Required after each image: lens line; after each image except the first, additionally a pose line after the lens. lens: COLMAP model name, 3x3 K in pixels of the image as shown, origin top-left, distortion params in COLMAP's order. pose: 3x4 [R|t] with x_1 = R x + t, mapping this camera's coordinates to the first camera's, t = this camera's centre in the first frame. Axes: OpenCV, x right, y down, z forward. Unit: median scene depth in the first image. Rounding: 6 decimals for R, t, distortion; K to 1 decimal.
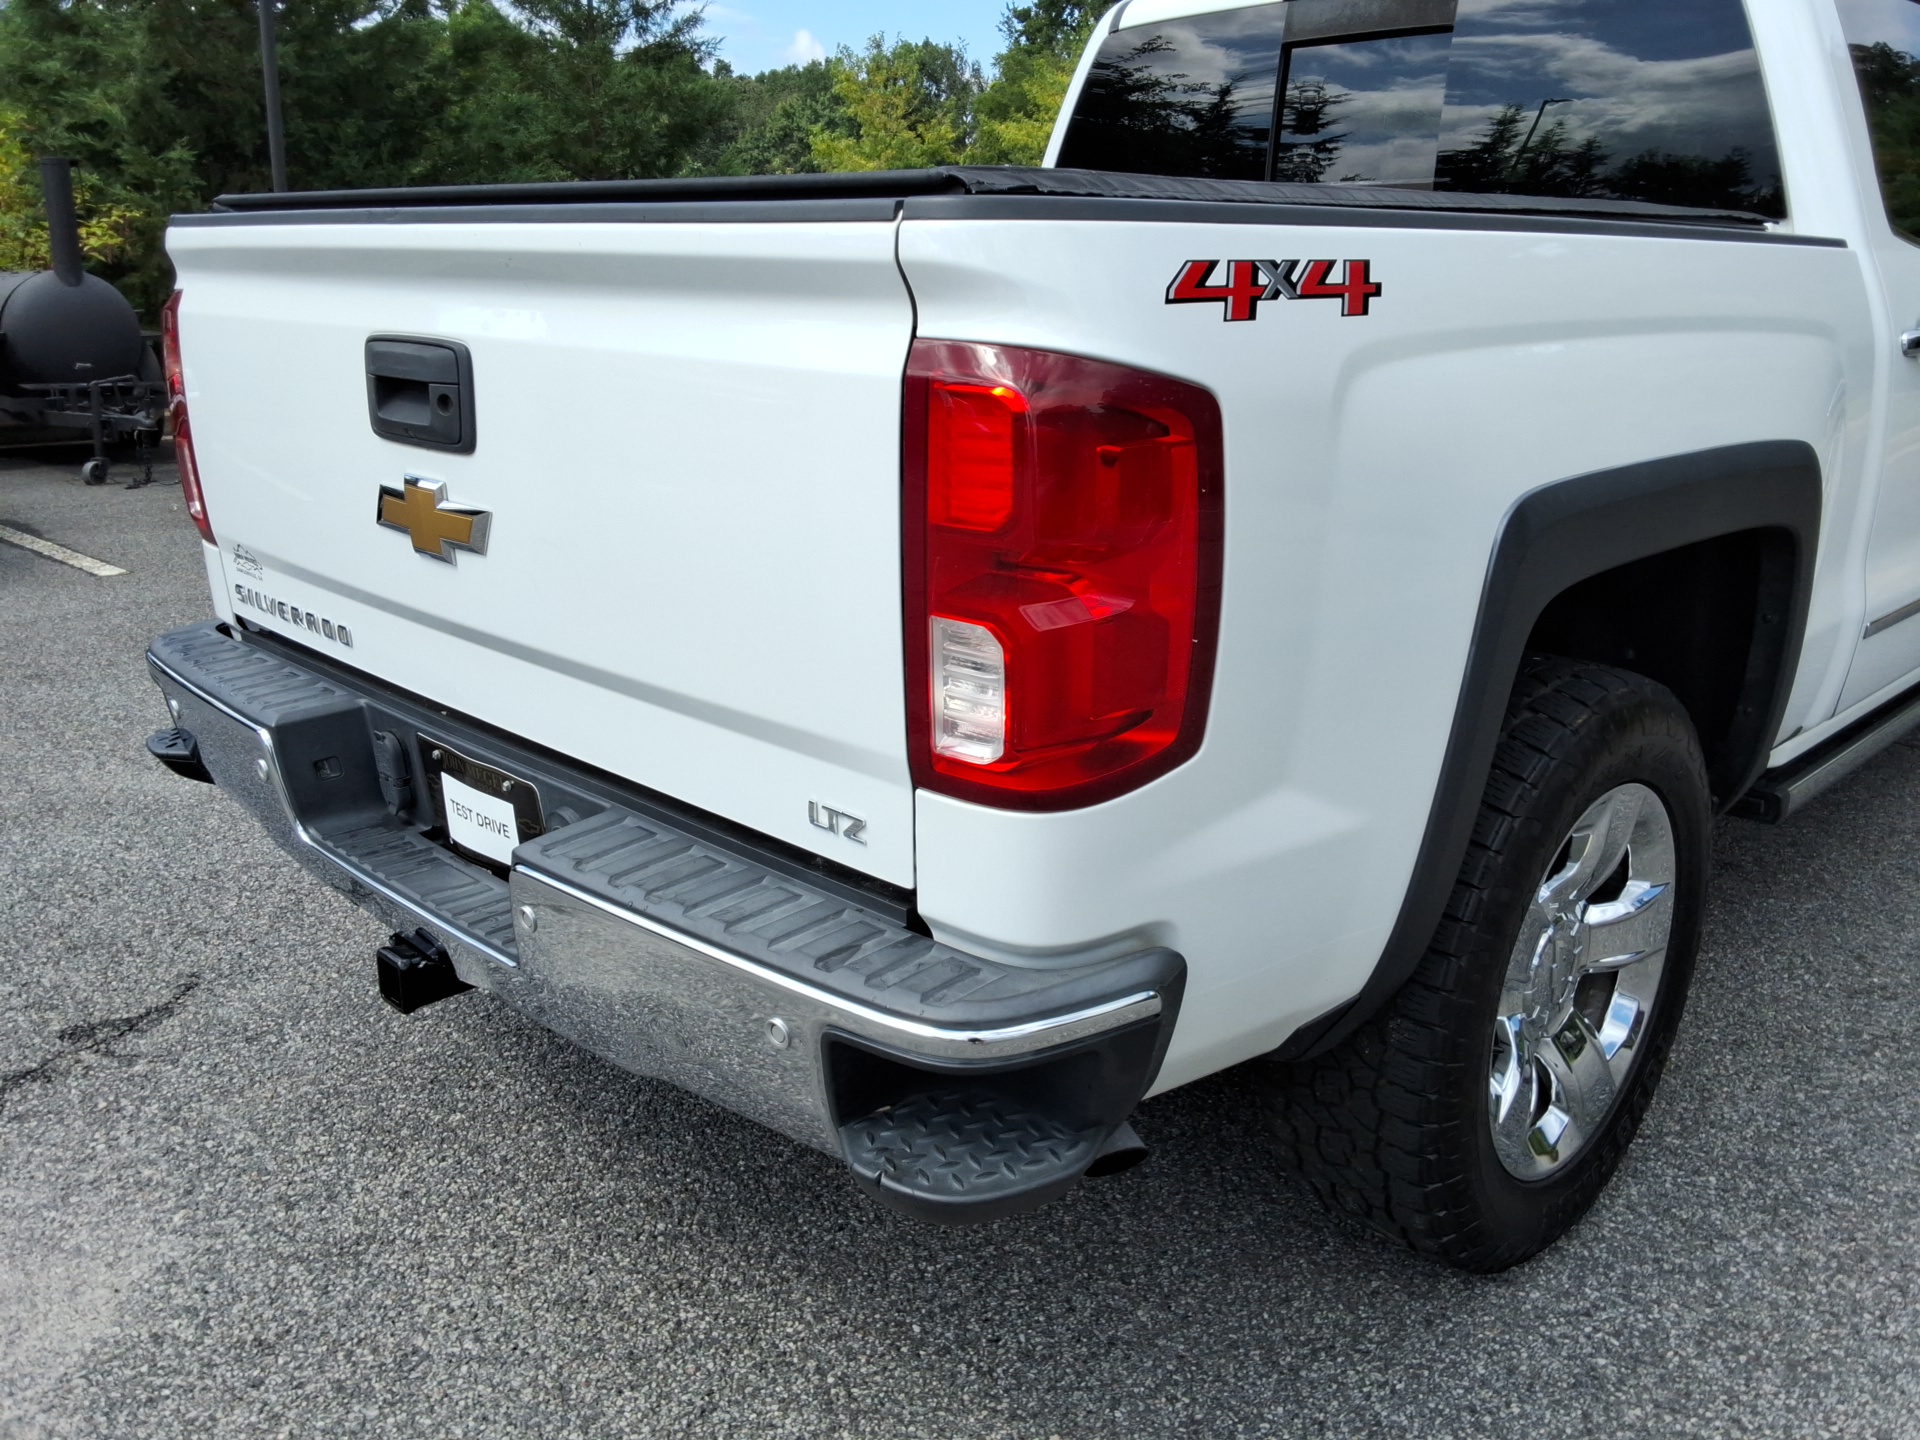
lens RADIAL K [[1542.1, 0, 968.9], [0, 1542.1, 696.9], [0, 0, 1]] dist [0.116343, -0.185448]
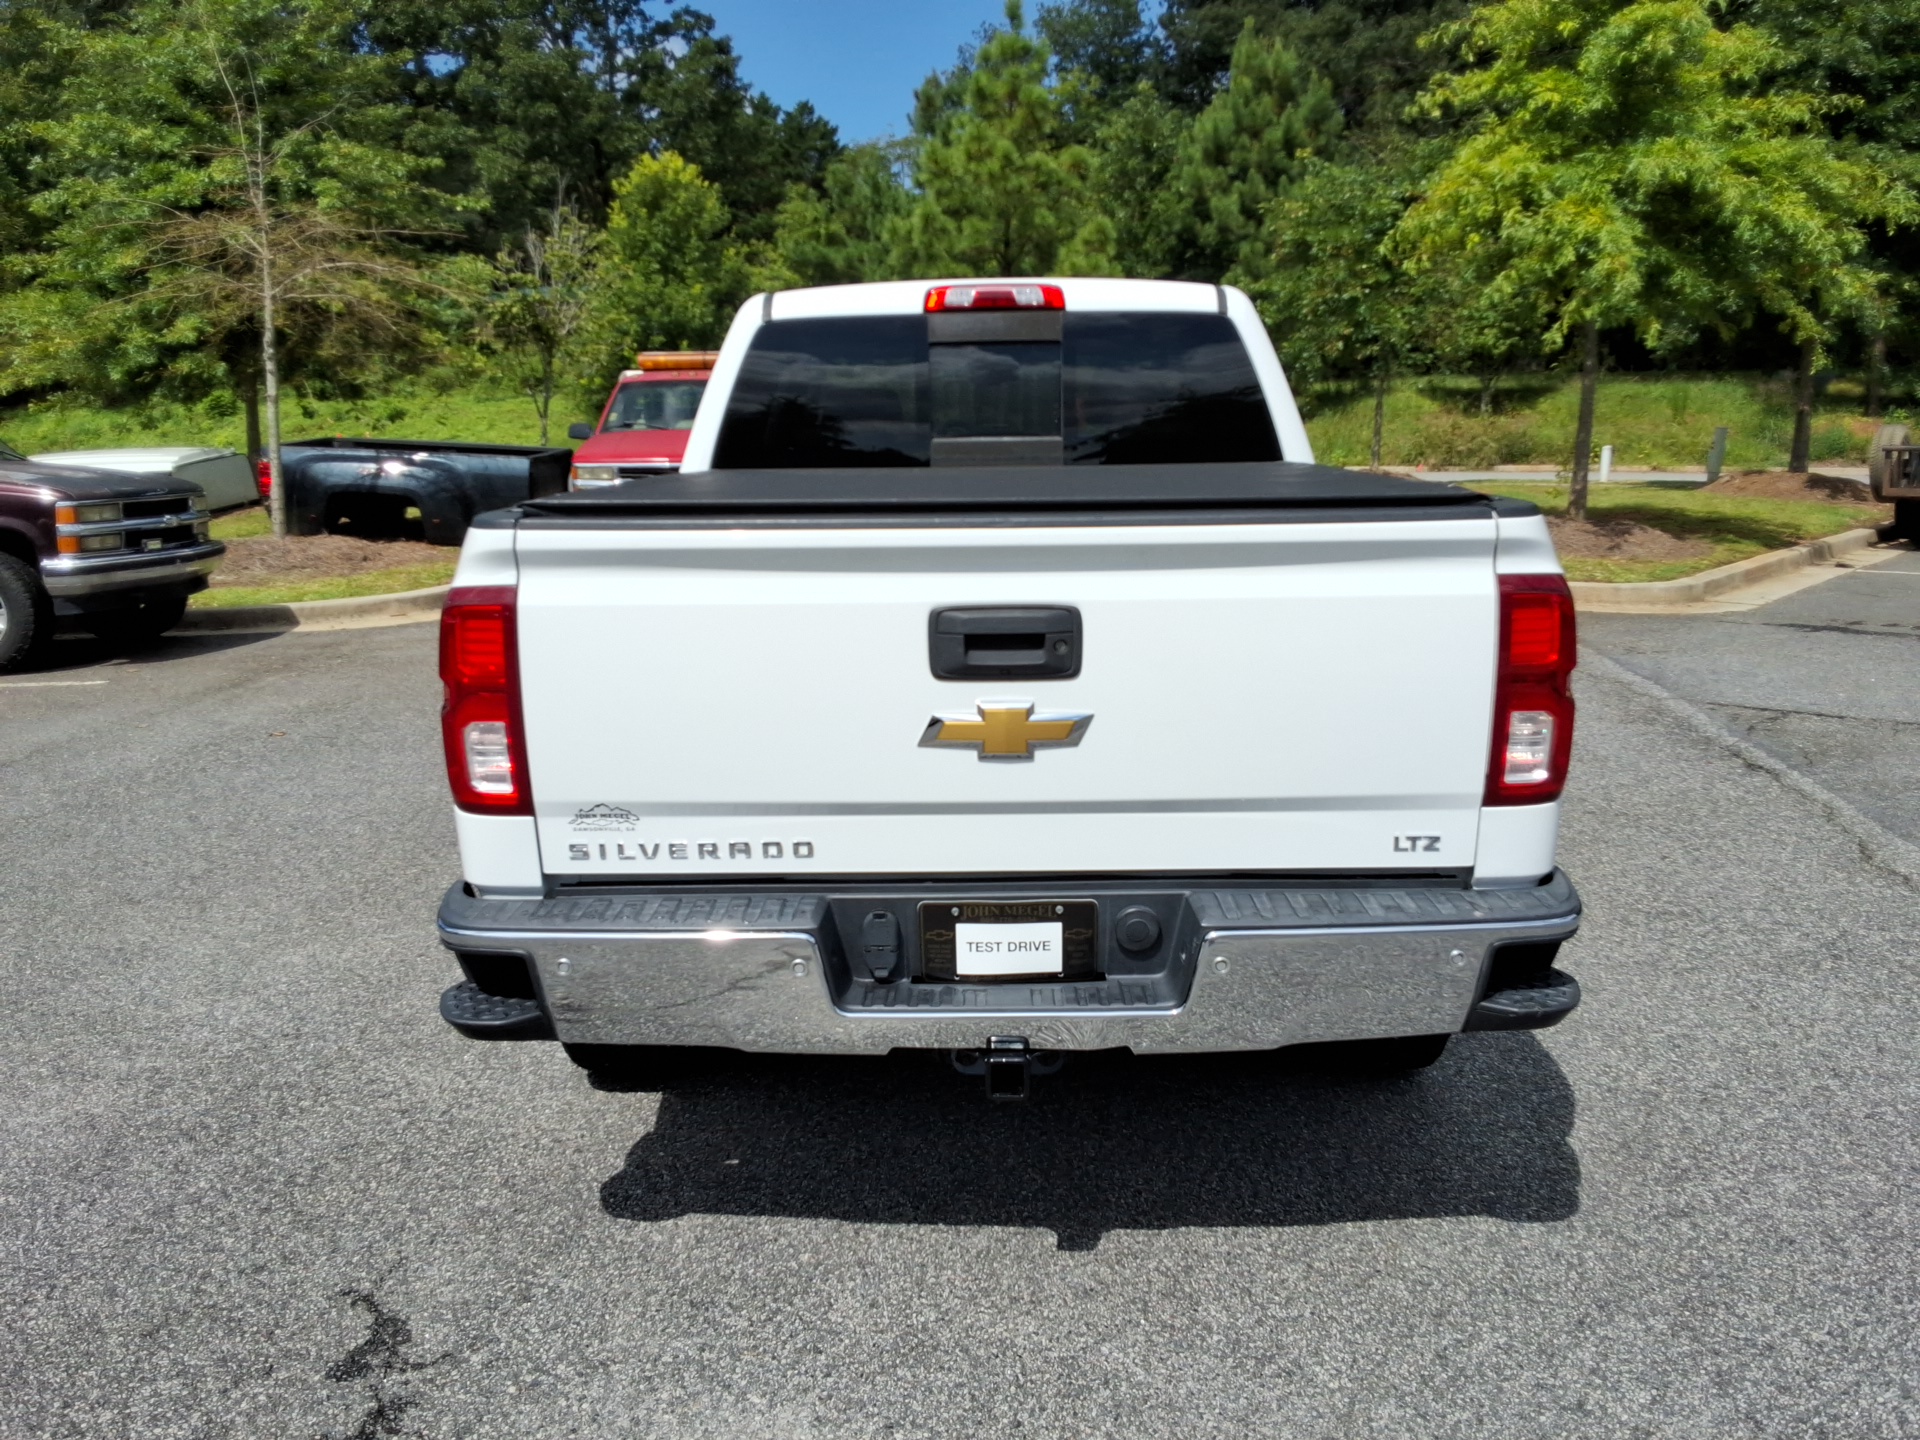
lens RADIAL K [[1542.1, 0, 971.3], [0, 1542.1, 694.6], [0, 0, 1]] dist [0.116343, -0.185448]
pose [[0.713253, -0.140094, 0.686764, -1.203406], [0.207232, 0.978166, -0.015688, -0.119616], [-0.669571, 0.153509, 0.726712, 0.012078]]
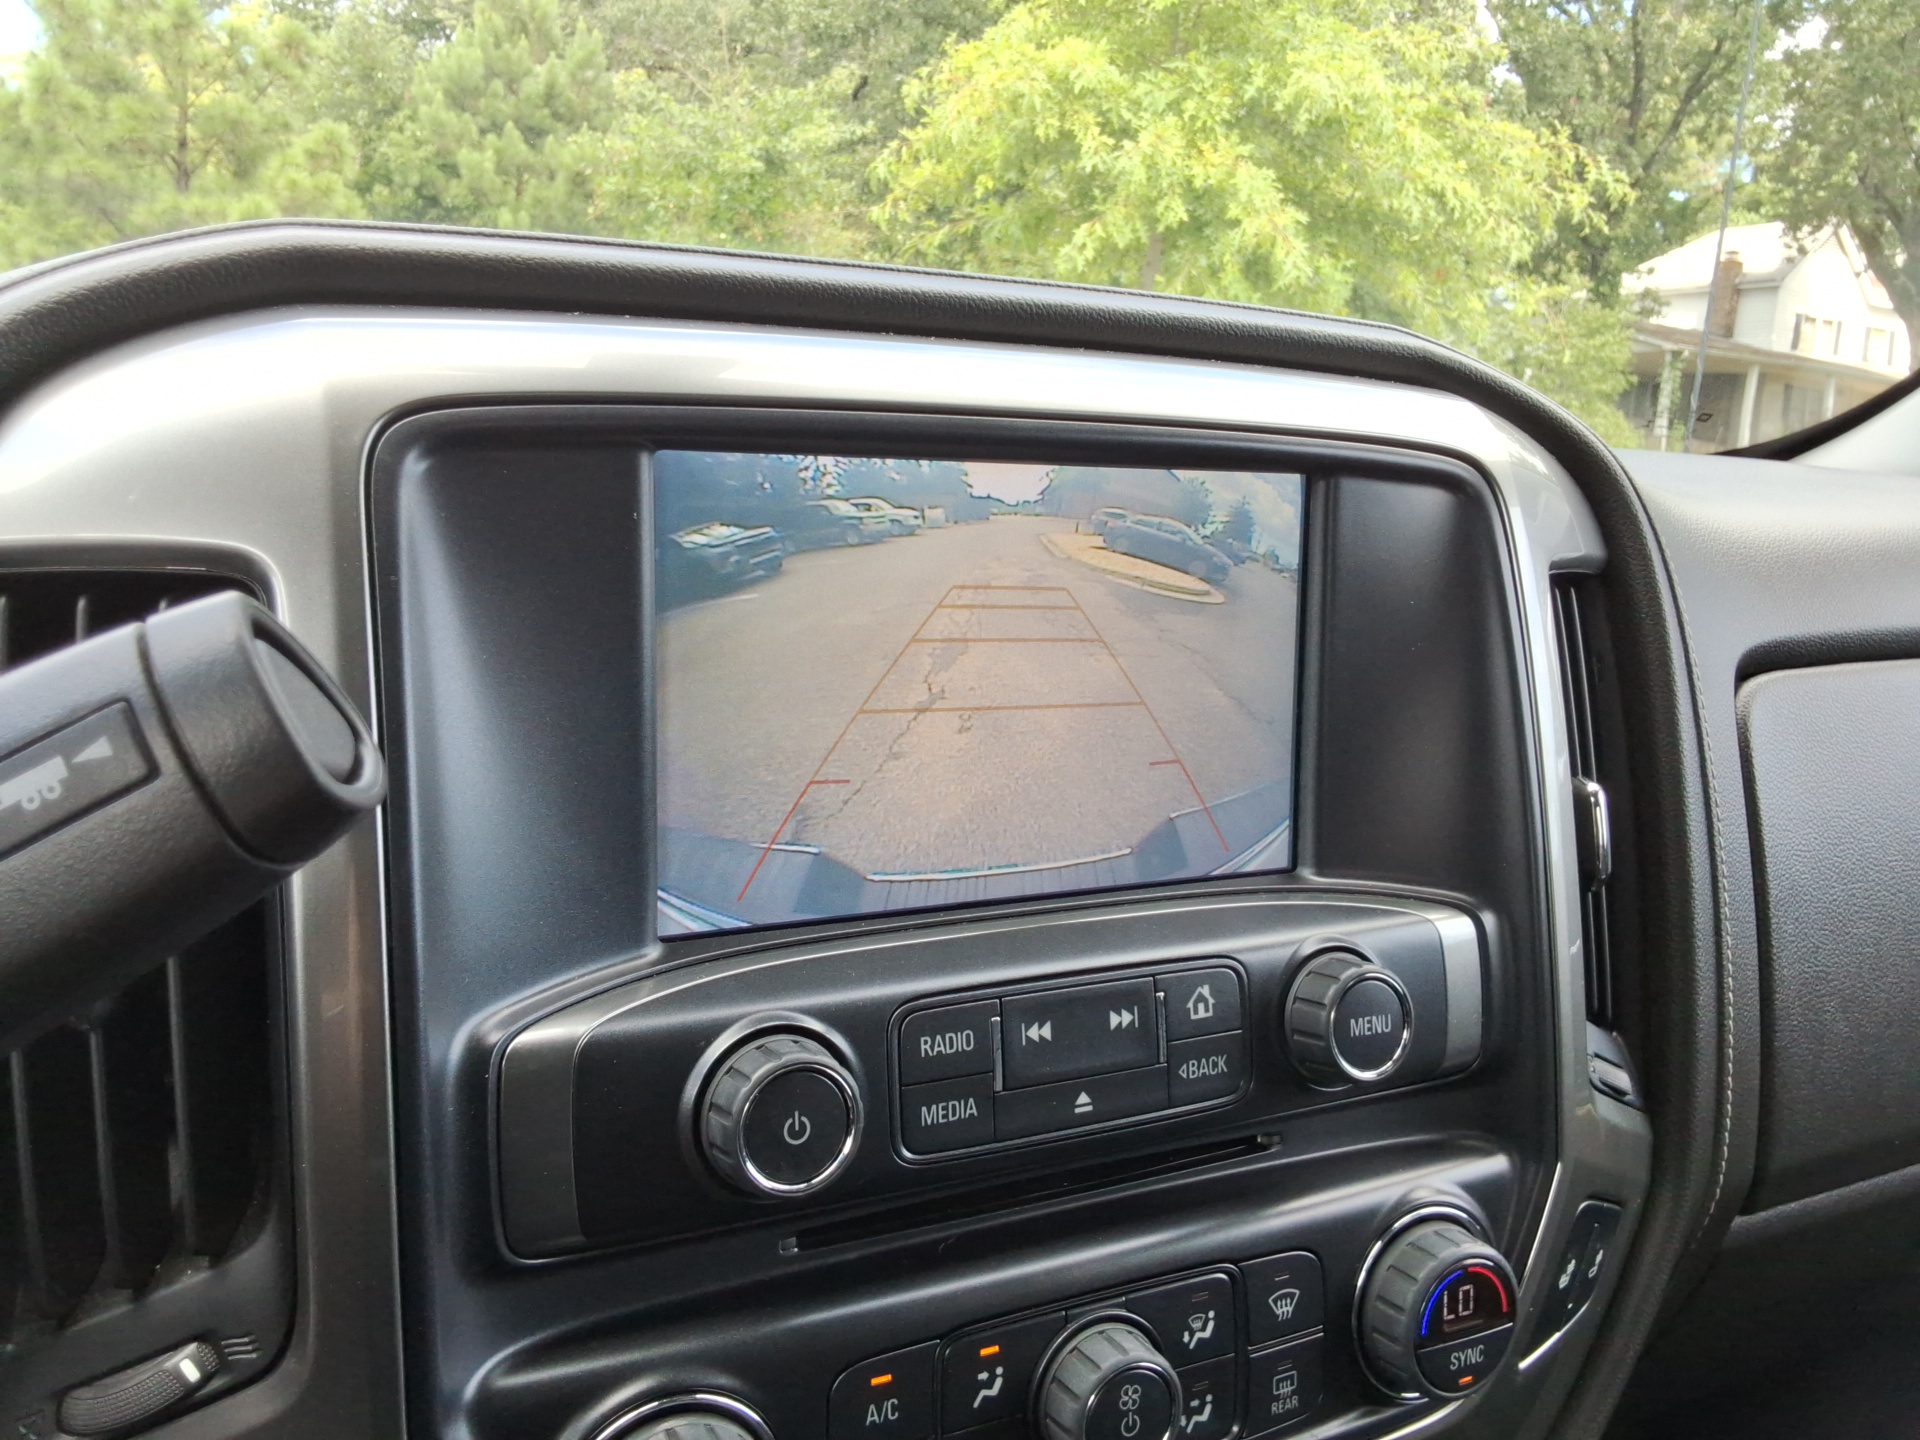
lens RADIAL K [[1542.1, 0, 984.7], [0, 1542.1, 696.3], [0, 0, 1]] dist [0.116343, -0.185448]
pose [[0.293439, -0.141813, 0.945401, 0.910872], [0.209218, 0.974489, 0.081238, -0.649503], [-0.932803, 0.173956, 0.315623, 2.135133]]
